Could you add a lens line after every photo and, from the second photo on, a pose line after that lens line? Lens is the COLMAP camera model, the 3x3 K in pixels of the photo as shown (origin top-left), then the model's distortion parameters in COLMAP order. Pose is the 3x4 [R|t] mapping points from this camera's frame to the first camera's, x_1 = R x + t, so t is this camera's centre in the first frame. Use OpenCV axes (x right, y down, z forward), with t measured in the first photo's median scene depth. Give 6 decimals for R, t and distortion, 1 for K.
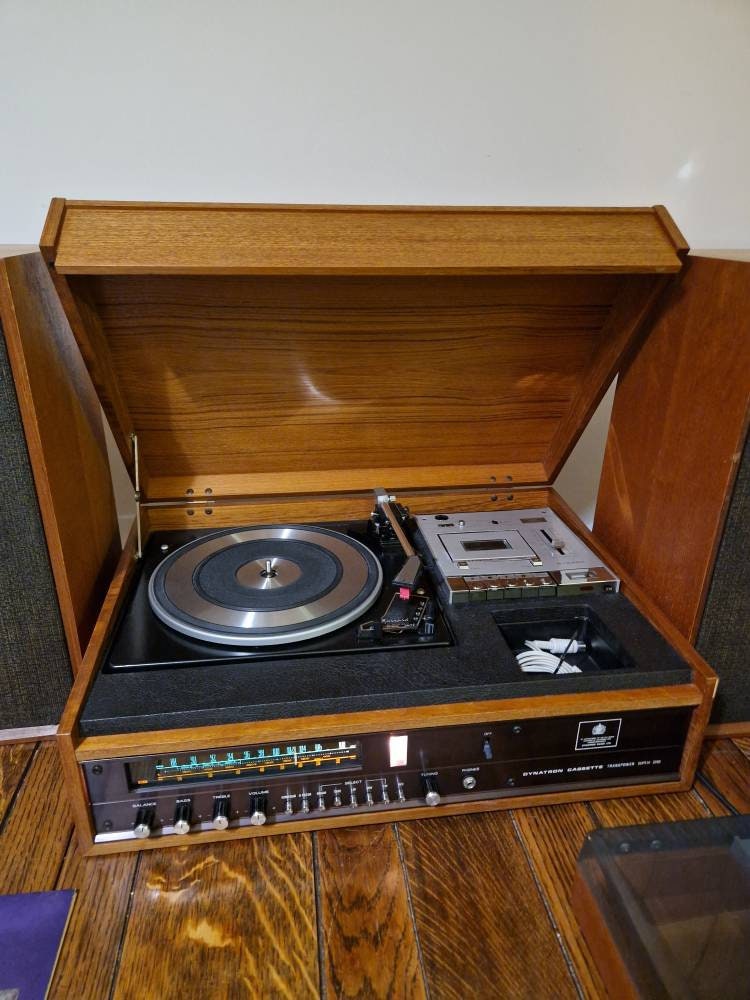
lens RADIAL K [[677.8, 0, 375.6], [0, 677.8, 485.3], [0, 0, 1]] dist [0.053551, -0.015333]
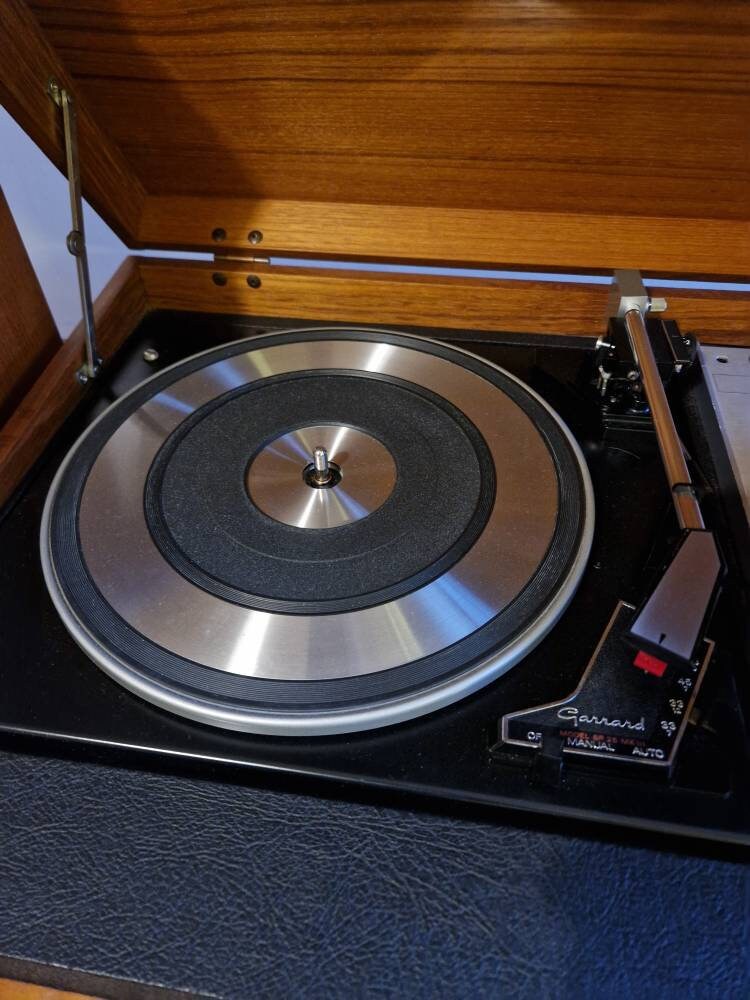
lens RADIAL K [[683.0, 0, 371.7], [0, 683.0, 496.7], [0, 0, 1]] dist [0.005420, -0.009986]
pose [[0.952915, 0.192290, -0.234473, -0.023650], [-0.080370, 0.905734, 0.416157, -0.038700], [0.292394, -0.377718, 0.878542, 0.633408]]
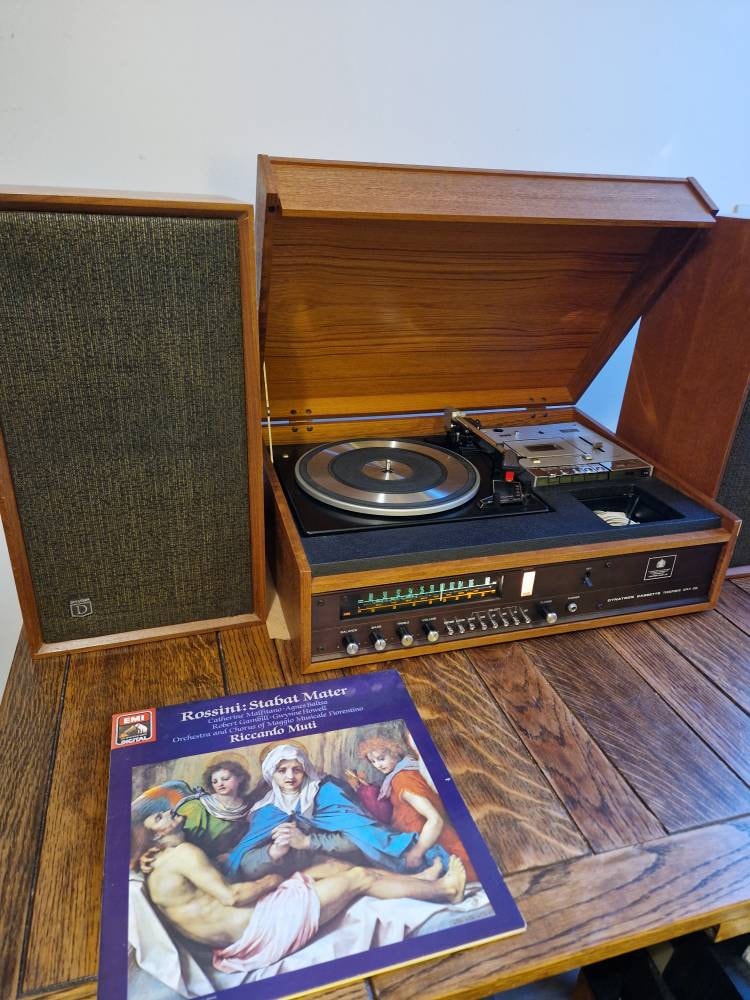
lens RADIAL K [[677.8, 0, 384.1], [0, 677.8, 486.7], [0, 0, 1]] dist [0.053551, -0.015333]
pose [[0.986817, -0.033490, 0.158338, -0.366564], [0.025720, 0.998374, 0.050869, 0.098165], [-0.159785, -0.046125, 0.986074, -0.222959]]
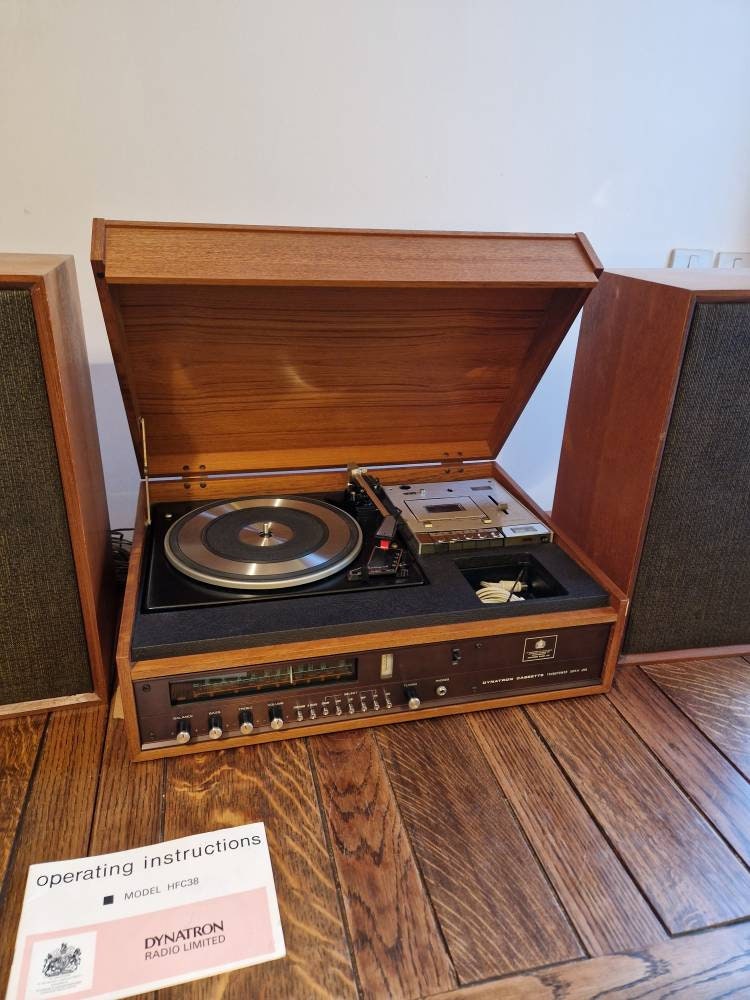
lens RADIAL K [[677.8, 0, 378.5], [0, 677.8, 479.4], [0, 0, 1]] dist [0.053551, -0.015333]
pose [[0.994662, -0.014327, 0.102184, -0.082080], [0.013524, 0.999872, 0.008543, 0.027646], [-0.102294, -0.007116, 0.994729, -0.195711]]
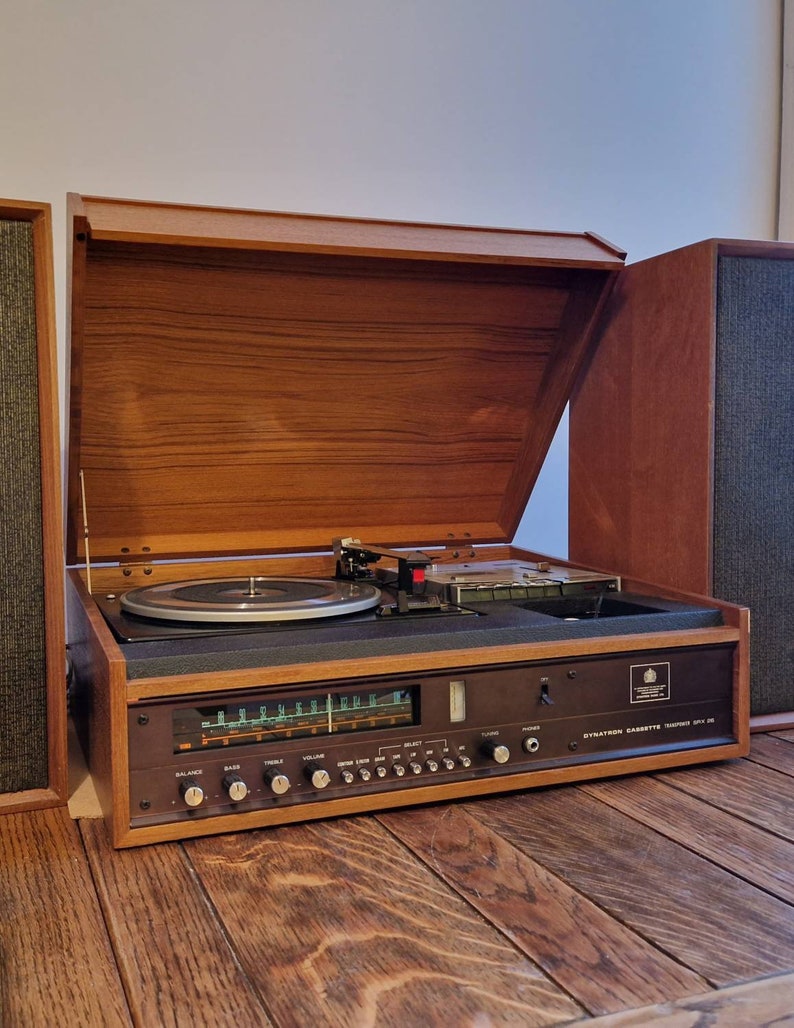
lens RADIAL K [[917.6, 0, 311.4], [0, 917.6, 484.1], [0, 0, 1]] dist [0.054570, -0.015960]
pose [[0.980613, -0.036996, 0.192430, -0.312170], [0.100113, 0.938768, -0.329684, 0.399996], [-0.168450, 0.342557, 0.924272, -0.170488]]
